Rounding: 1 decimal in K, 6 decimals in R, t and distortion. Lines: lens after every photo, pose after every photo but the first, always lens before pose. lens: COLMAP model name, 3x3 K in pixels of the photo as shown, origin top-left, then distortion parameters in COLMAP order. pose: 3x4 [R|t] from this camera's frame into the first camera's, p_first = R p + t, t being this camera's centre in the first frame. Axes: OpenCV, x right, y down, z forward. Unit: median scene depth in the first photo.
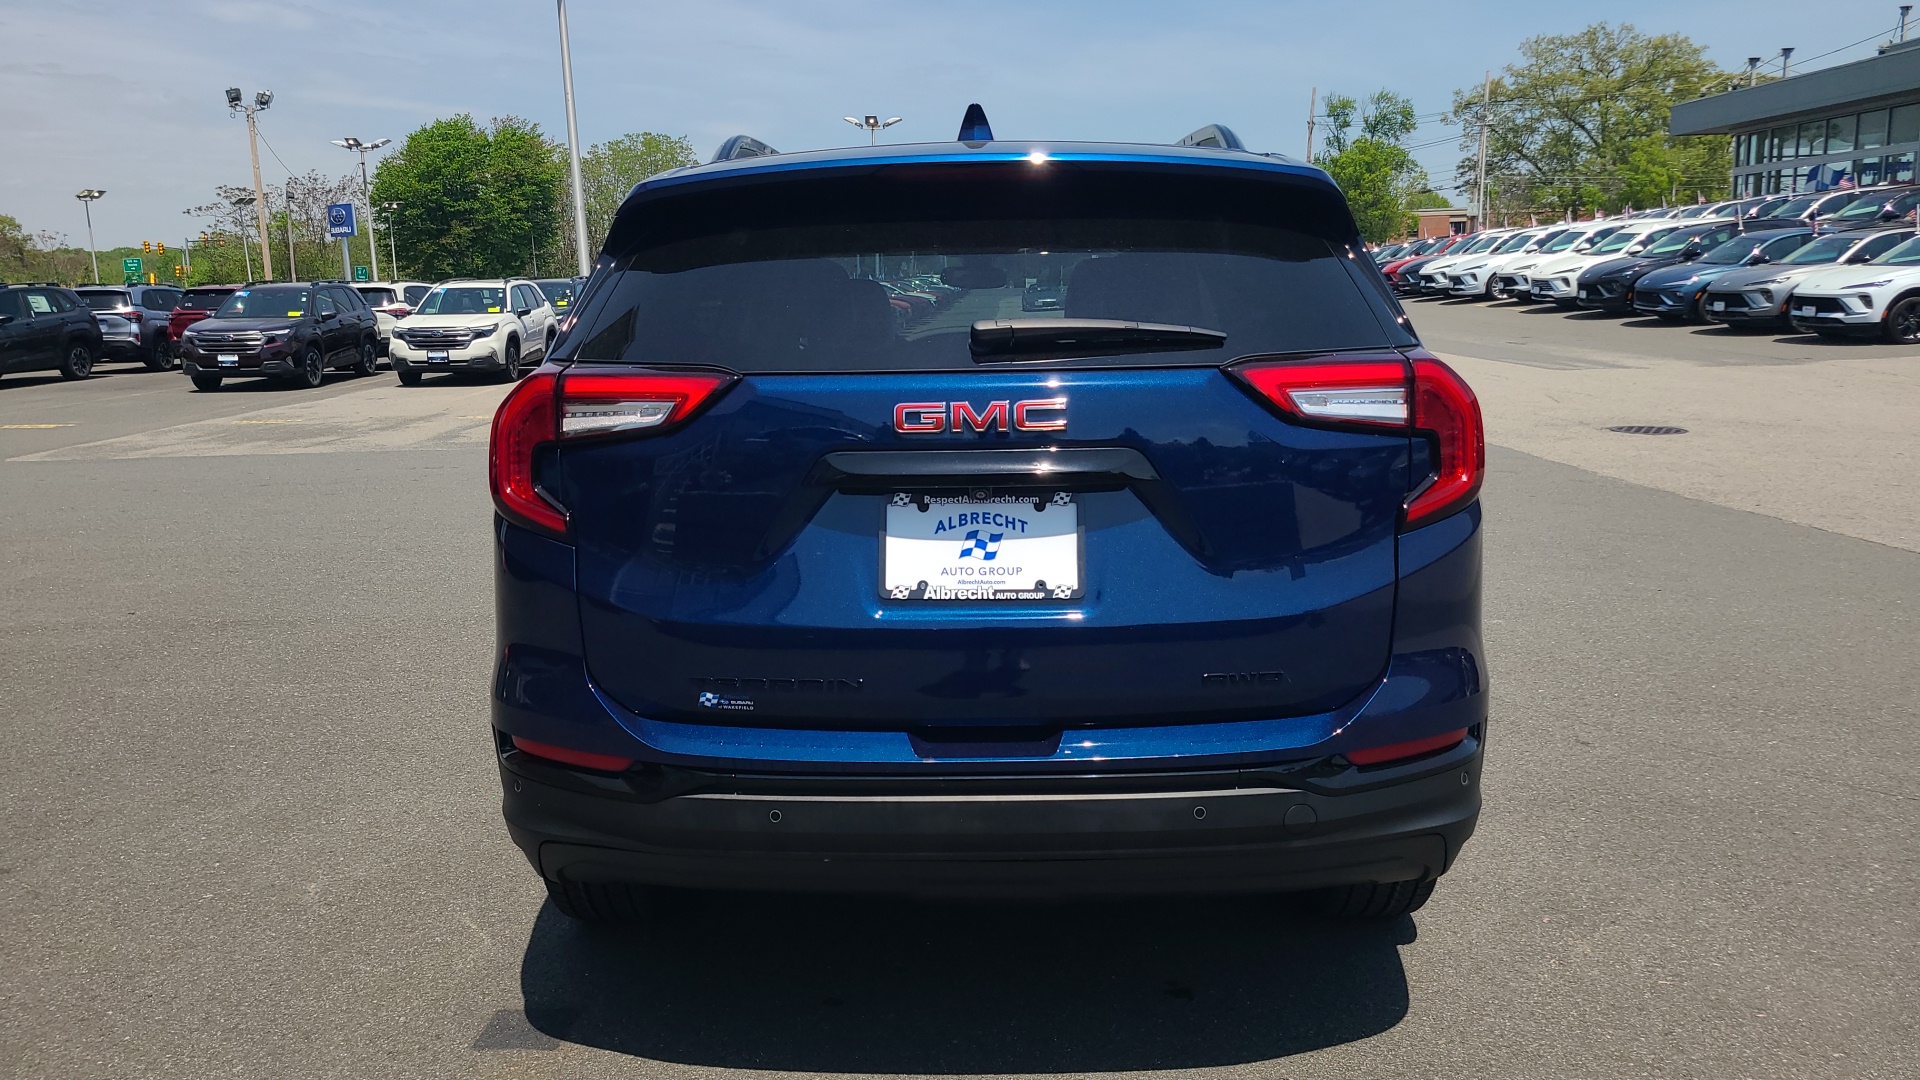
lens RADIAL K [[1480.6, 0, 993.4], [0, 1480.6, 544.5], [0, 0, 1]] dist [0.055815, 0.002031]
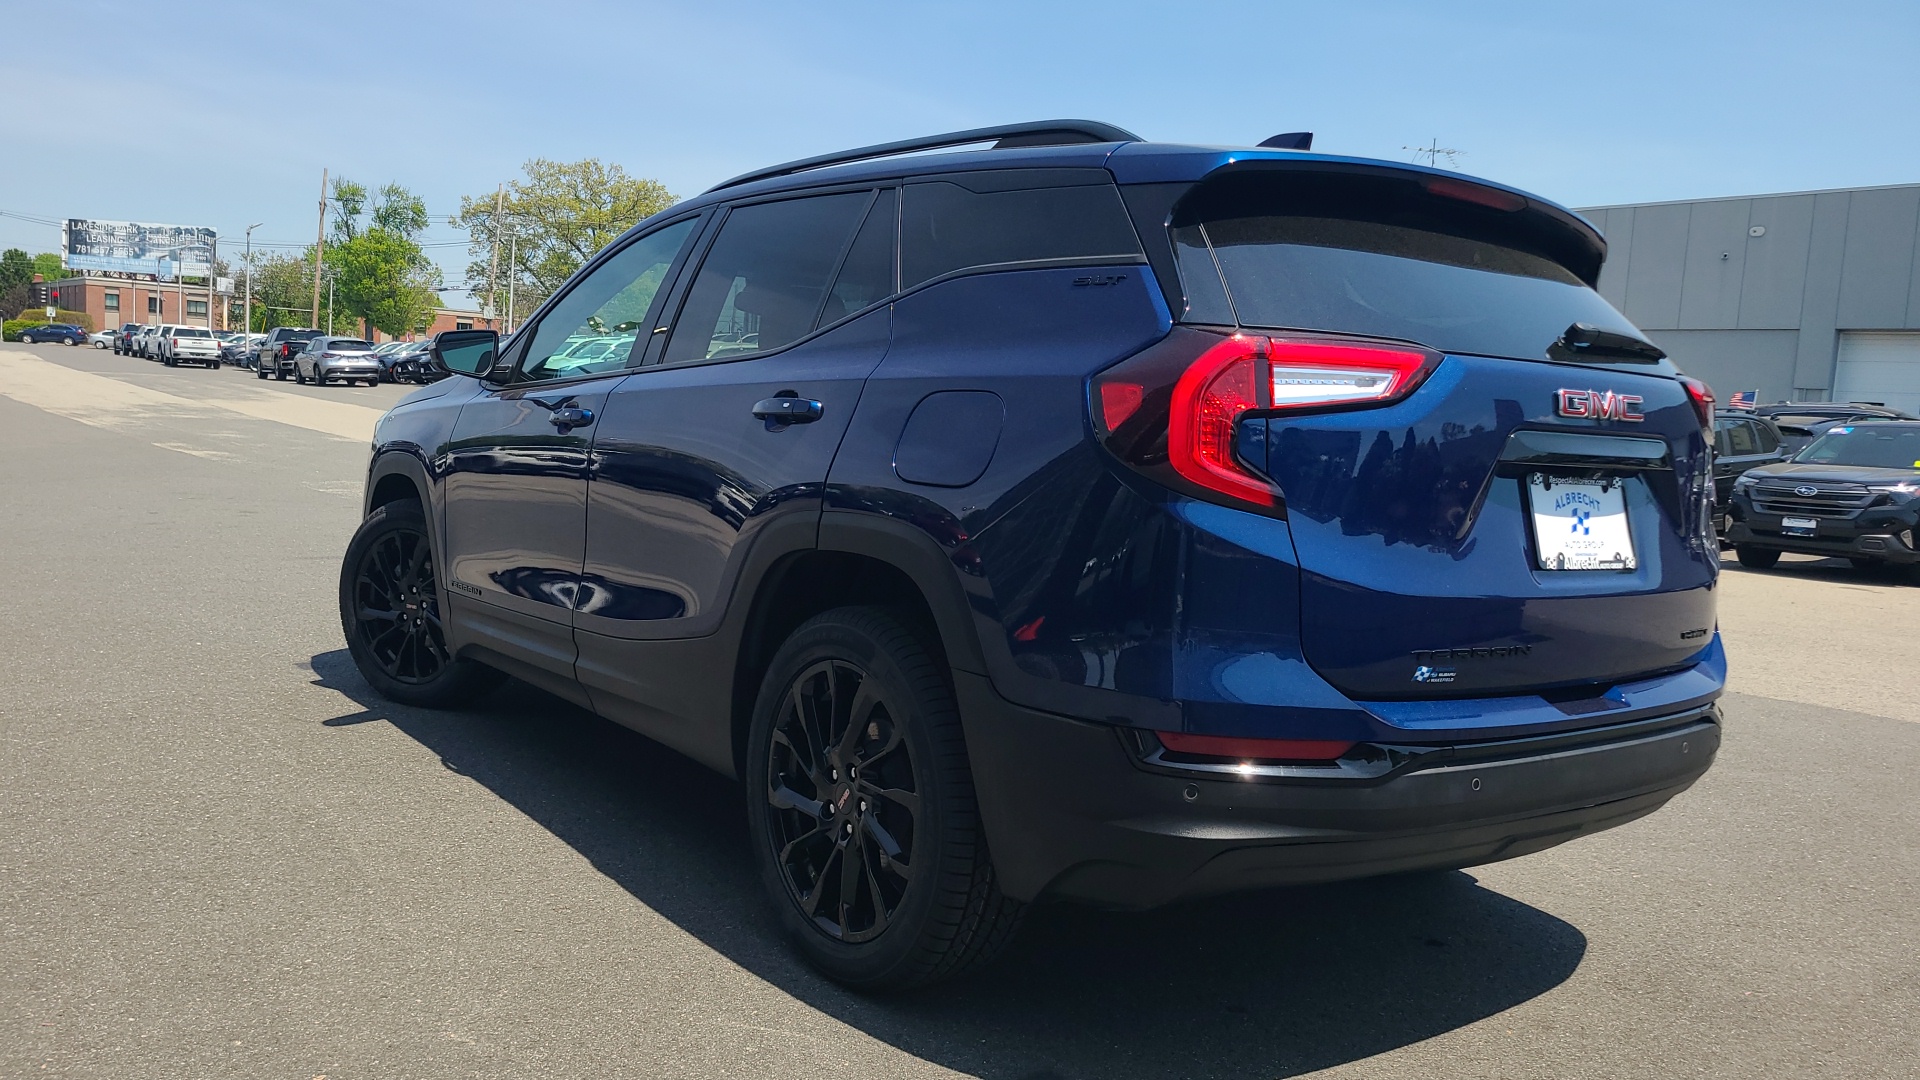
lens RADIAL K [[1459.4, 0, 960.0], [0, 1459.4, 540.0], [0, 0, 1]] dist [0.038861, -0.002052]
pose [[0.779401, 0.009733, 0.626450, -0.055021], [0.035448, 0.997593, -0.059602, 0.003287], [-0.625522, 0.068660, 0.777179, 0.022302]]
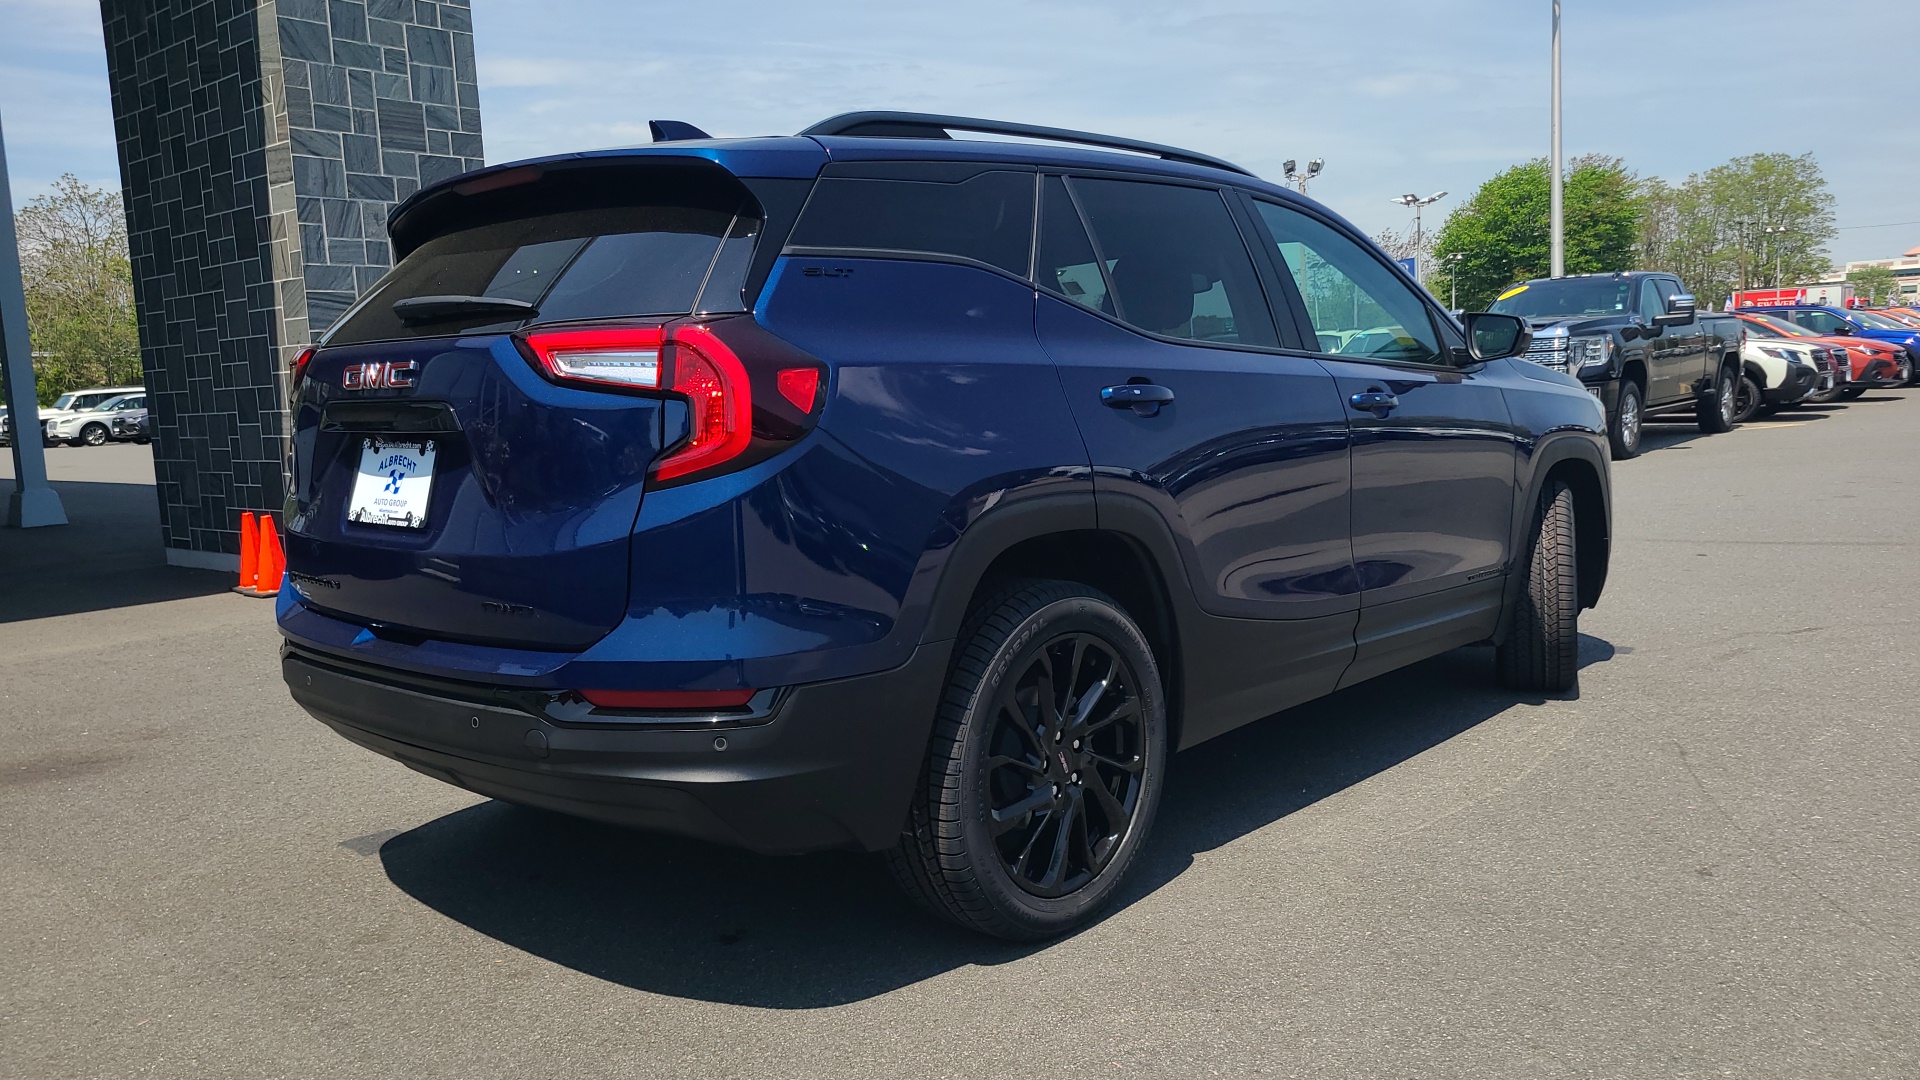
lens RADIAL K [[1529.3, 0, 932.4], [0, 1529.3, 573.6], [0, 0, 1]] dist [0.047138, -0.061596]
pose [[0.737178, 0.076321, -0.671374, 0.061451], [-0.089612, 0.995867, 0.014814, 0.000911], [0.669730, 0.049243, 0.740971, 0.018193]]
